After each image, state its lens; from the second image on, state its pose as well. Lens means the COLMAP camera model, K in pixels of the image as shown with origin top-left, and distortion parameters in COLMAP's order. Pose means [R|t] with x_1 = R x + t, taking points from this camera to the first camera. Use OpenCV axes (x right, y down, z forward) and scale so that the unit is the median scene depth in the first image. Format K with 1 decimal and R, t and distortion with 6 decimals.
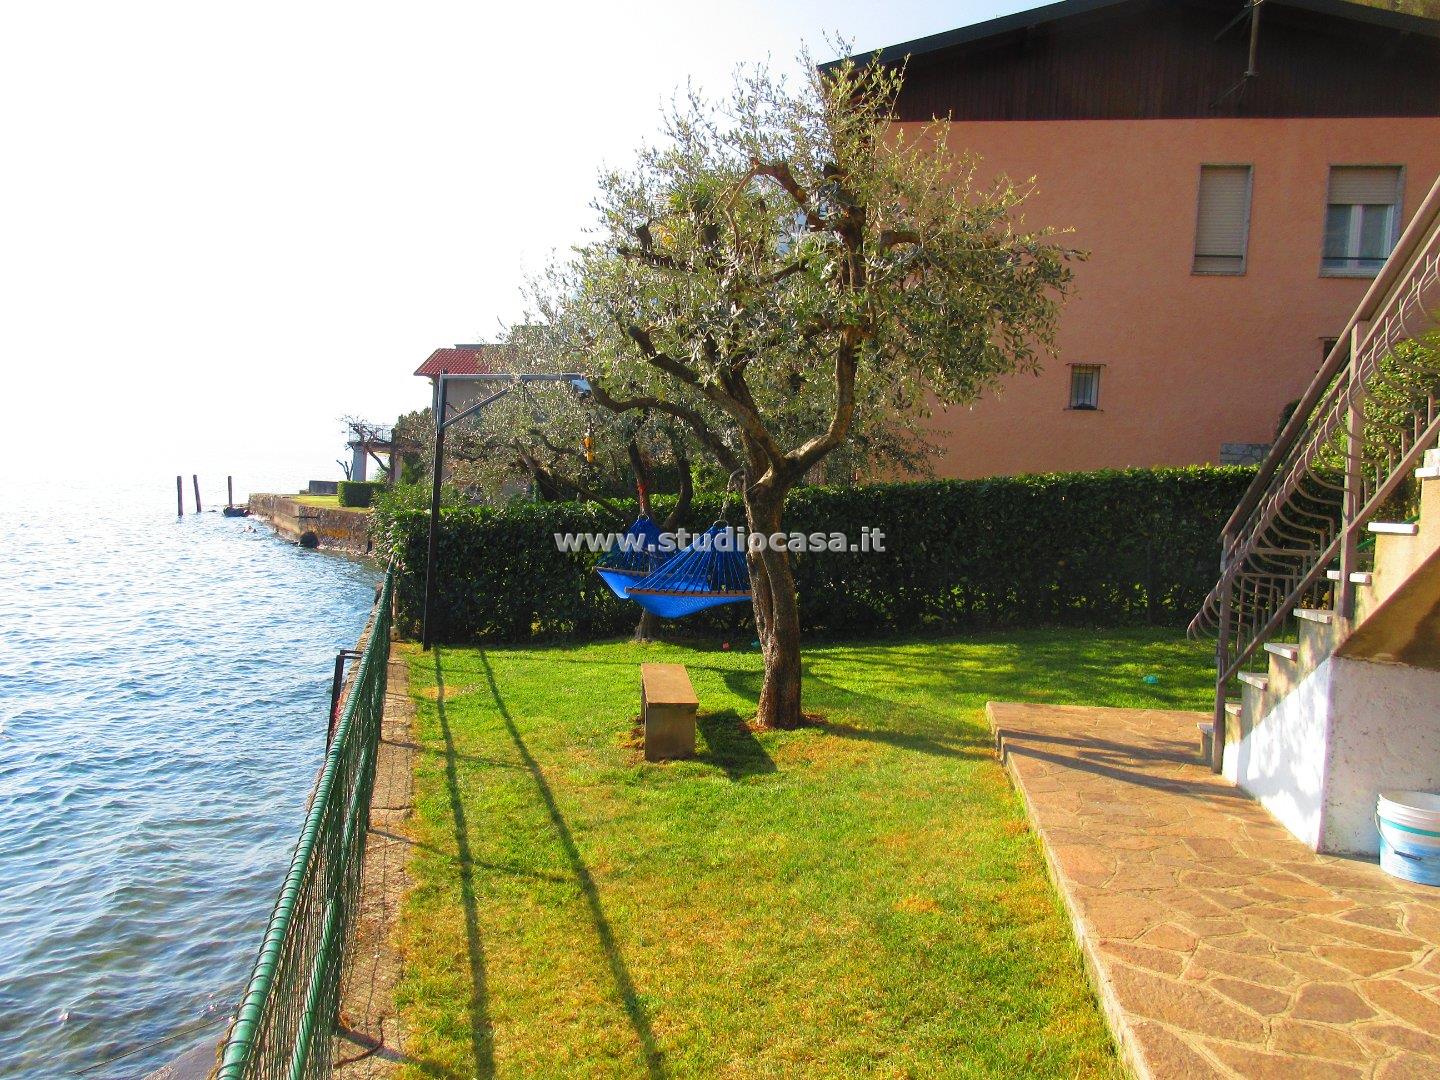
lens RADIAL K [[1072.0, 0, 715.8], [0, 1072.0, 541.2], [0, 0, 1]] dist [0.002884, 0.005687]
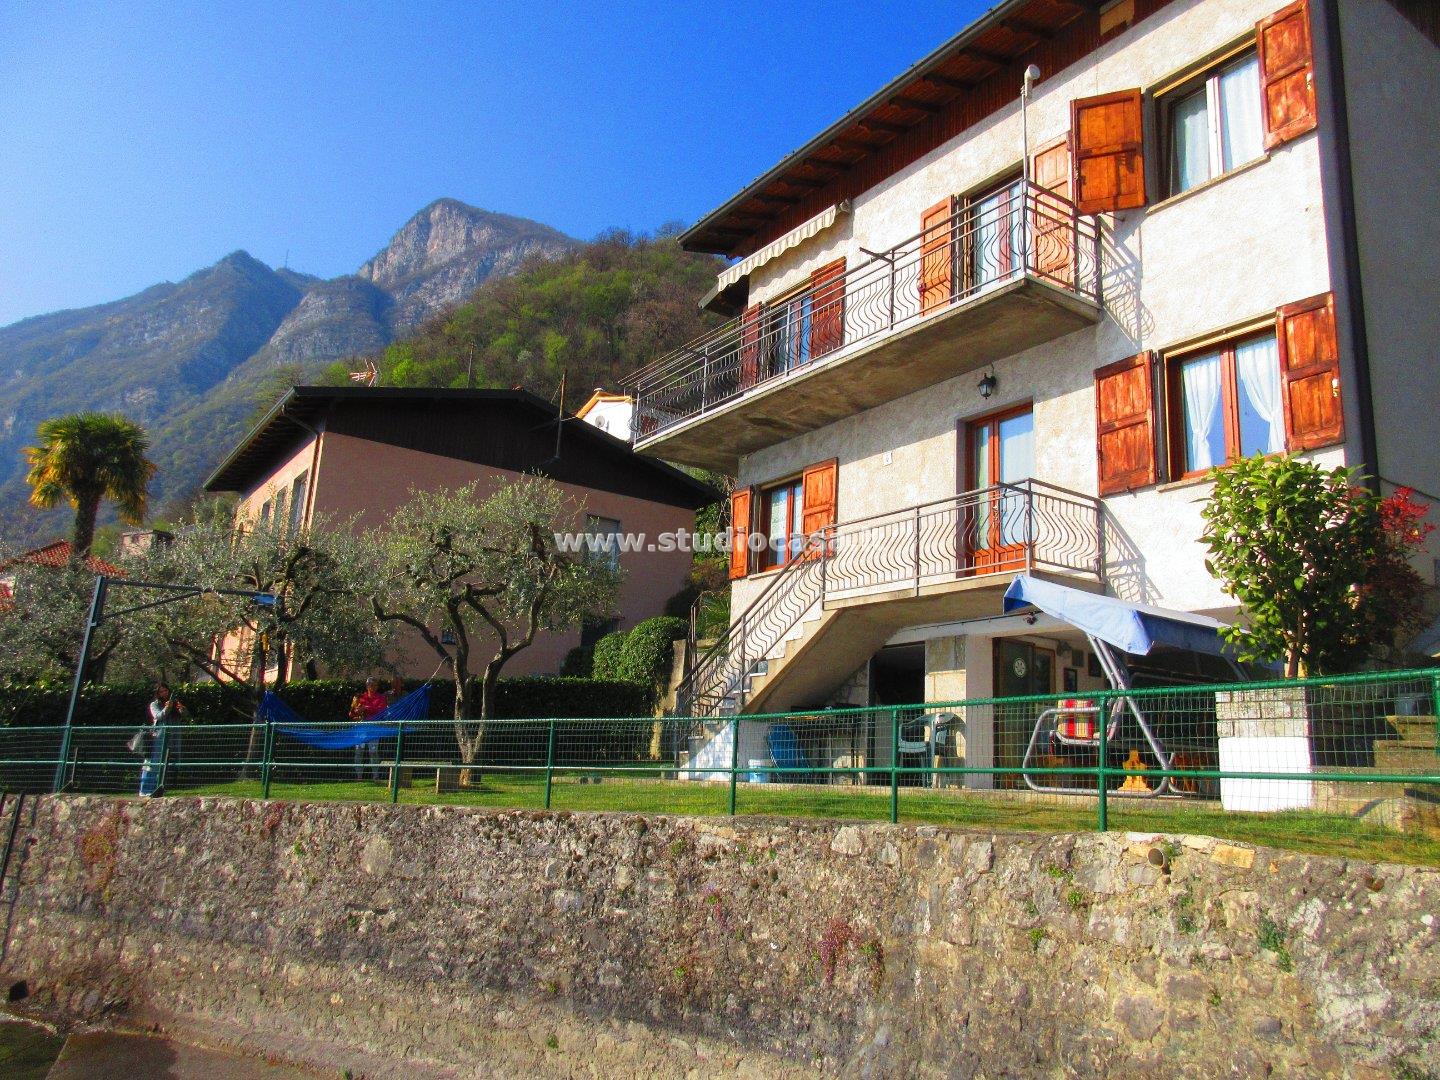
lens RADIAL K [[1072.0, 0, 715.8], [0, 1072.0, 541.2], [0, 0, 1]] dist [0.002884, 0.005687]
pose [[0.716260, 0.141899, 0.683254, -0.833666], [0.019837, 0.974572, -0.223196, 0.147842], [-0.697551, 0.173420, 0.695232, -0.614421]]
